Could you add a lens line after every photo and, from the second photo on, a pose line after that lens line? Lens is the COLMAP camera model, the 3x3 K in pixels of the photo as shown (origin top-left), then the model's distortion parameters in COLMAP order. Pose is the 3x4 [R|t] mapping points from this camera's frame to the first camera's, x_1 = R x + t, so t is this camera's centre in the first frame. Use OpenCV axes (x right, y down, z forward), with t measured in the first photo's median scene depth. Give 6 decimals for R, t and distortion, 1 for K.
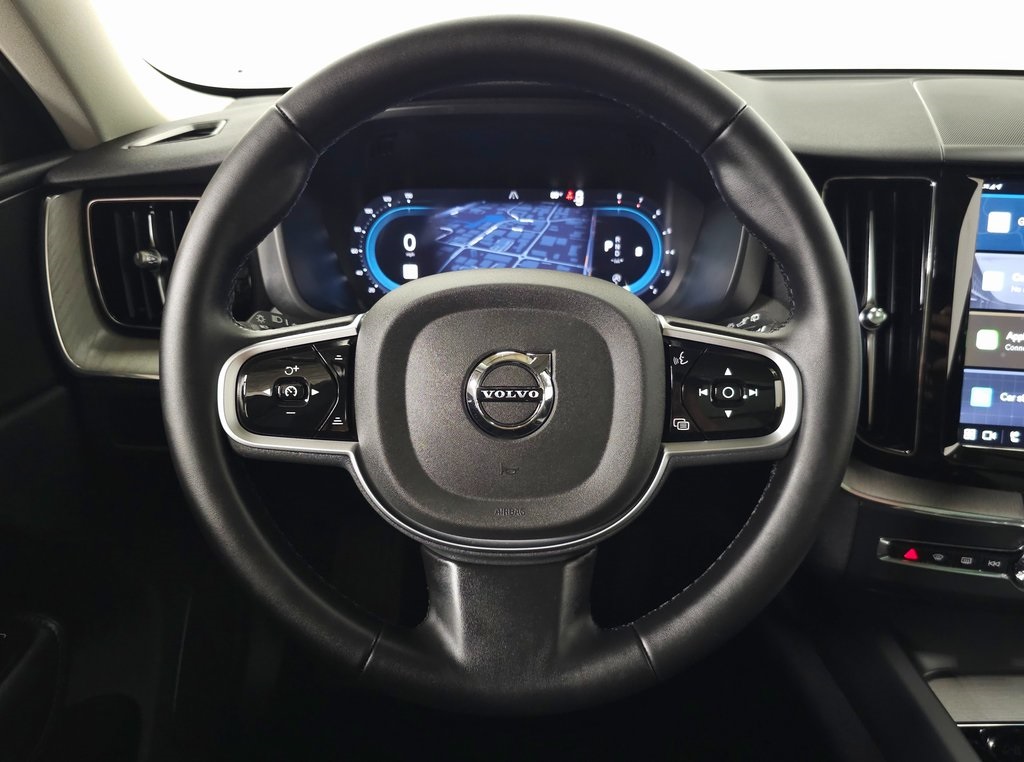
lens RADIAL K [[817.6, 0, 512.0], [0, 817.6, 381.0], [0, 0, 1]] dist [0.079242, -0.126241]
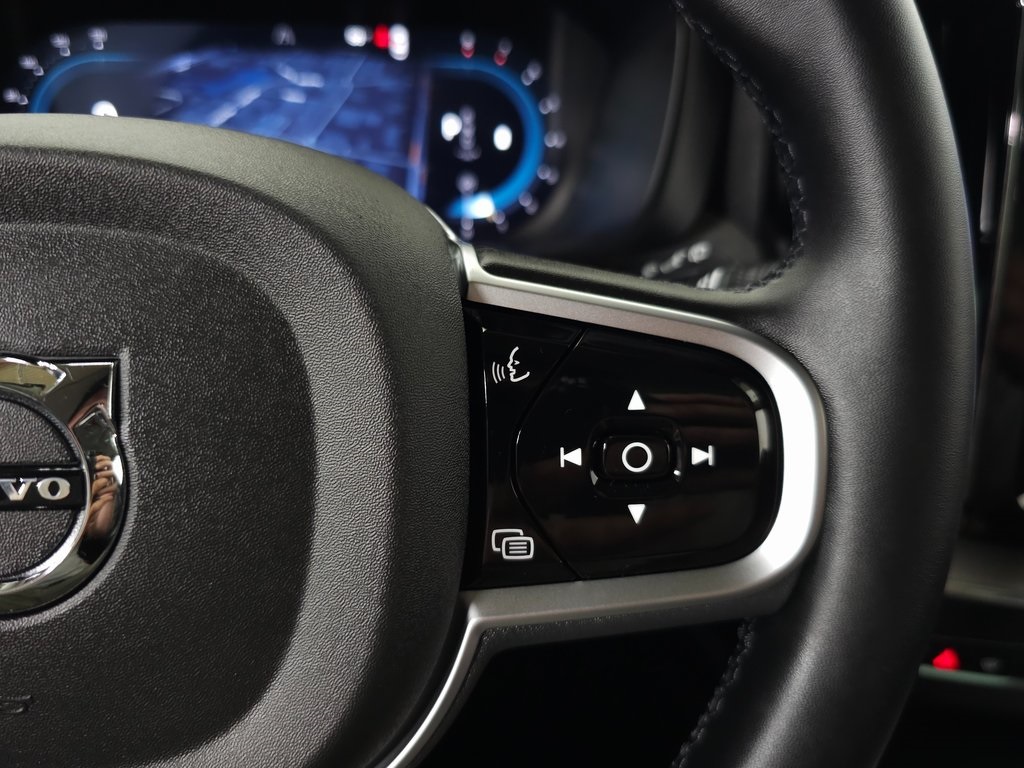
lens RADIAL K [[855.4, 0, 497.9], [0, 855.4, 384.0], [0, 0, 1]] dist [-0.000726, -0.005176]
pose [[0.997143, -0.011927, 0.074584, 0.103805], [0.006058, 0.996902, 0.078426, -0.029760], [-0.075288, -0.077750, 0.994126, 0.376031]]
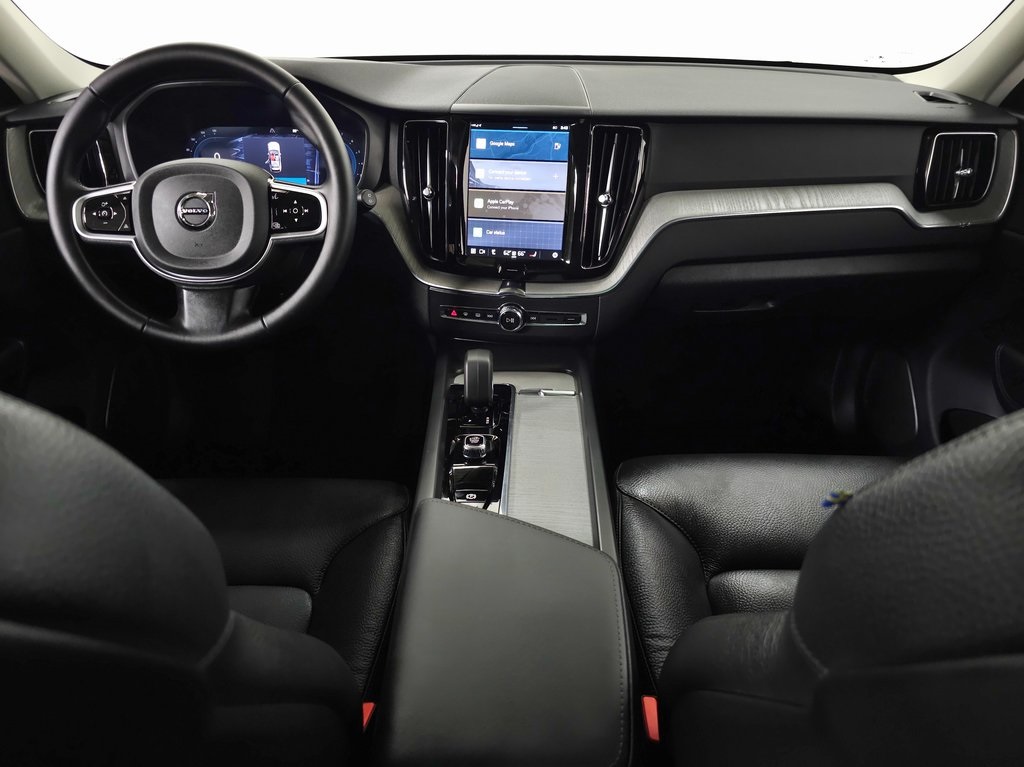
lens RADIAL K [[691.1, 0, 512.0], [0, 691.1, 383.5], [0, 0, 1]] dist [0.045421, -0.063452]
pose [[0.999616, -0.005835, 0.027099, 0.490093], [0.003081, 0.994926, 0.100562, 0.178663], [-0.027548, -0.100440, 0.994562, -0.607381]]
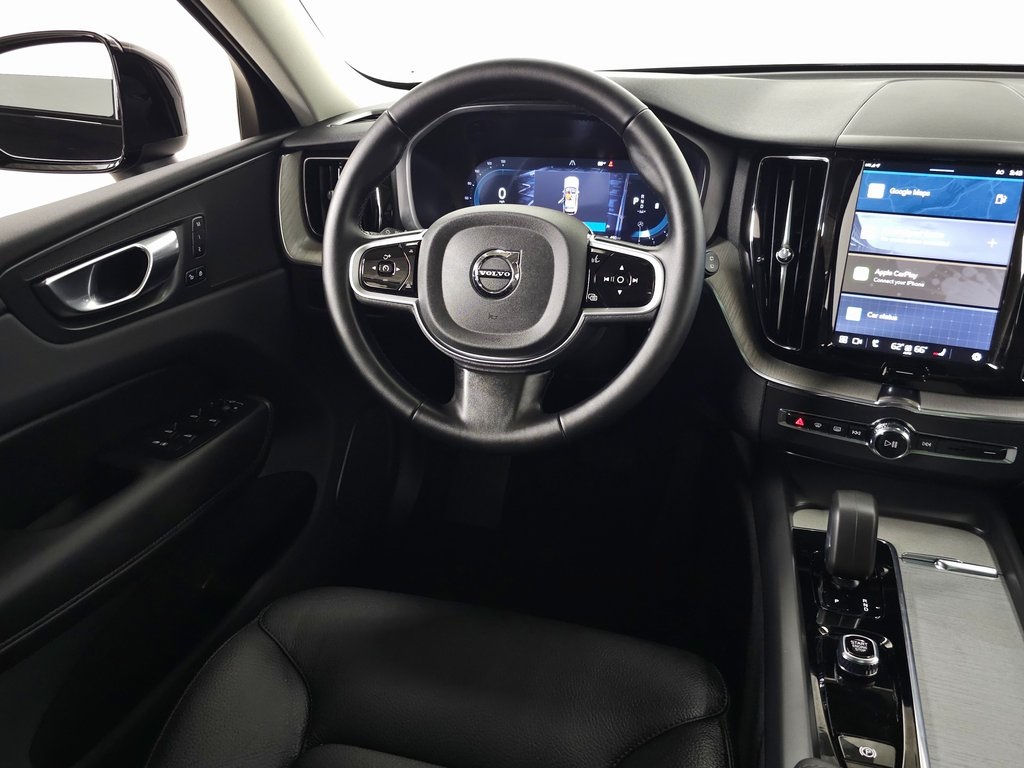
lens RADIAL K [[789.4, 0, 516.4], [0, 789.4, 384.5], [0, 0, 1]] dist [0.066212, -0.101934]
pose [[0.965618, 0.095861, -0.241644, 0.282462], [-0.083604, 0.994661, 0.060502, 0.086371], [0.246154, -0.038220, 0.968477, -0.393953]]
